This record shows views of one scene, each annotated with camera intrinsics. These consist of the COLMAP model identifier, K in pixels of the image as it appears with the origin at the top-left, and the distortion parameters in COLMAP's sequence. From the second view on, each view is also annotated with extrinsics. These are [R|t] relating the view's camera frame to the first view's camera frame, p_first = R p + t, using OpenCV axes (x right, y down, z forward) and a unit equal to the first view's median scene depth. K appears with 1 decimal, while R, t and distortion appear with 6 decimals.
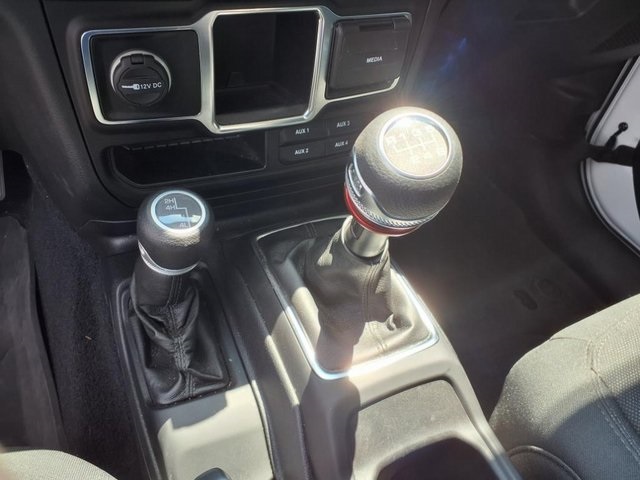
lens RADIAL K [[532.2, 0, 316.0], [0, 532.2, 235.3], [0, 0, 1]] dist [0.063807, -0.117389]
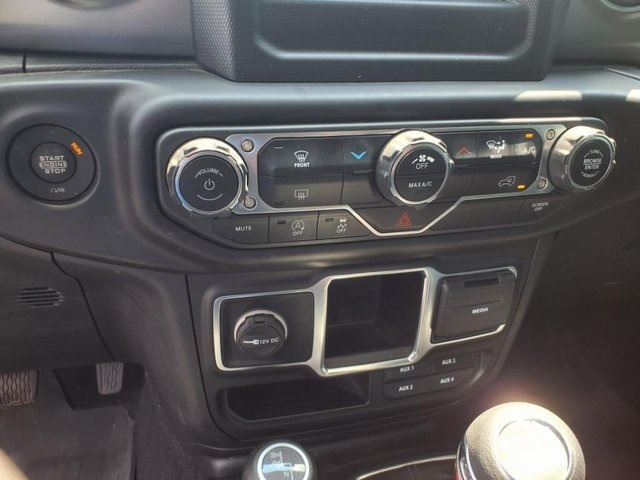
lens RADIAL K [[532.2, 0, 316.0], [0, 532.2, 235.3], [0, 0, 1]] dist [0.063807, -0.117389]
pose [[0.983759, 0.010037, -0.179213, -0.018465], [-0.063527, 0.953280, -0.295333, -0.147958], [0.167876, 0.301921, 0.938436, -0.059285]]
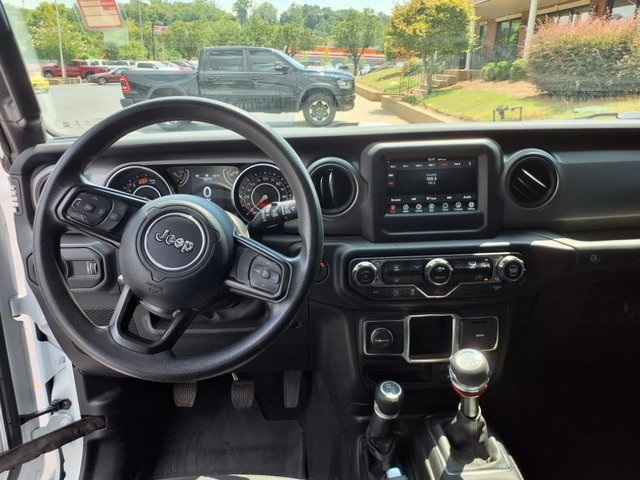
lens RADIAL K [[532.2, 0, 316.0], [0, 532.2, 235.3], [0, 0, 1]] dist [0.063807, -0.117389]
pose [[0.919940, -0.038270, -0.390188, 0.389467], [-0.157848, 0.874846, -0.457961, 0.479068], [0.358880, 0.482887, 0.798765, -1.350331]]
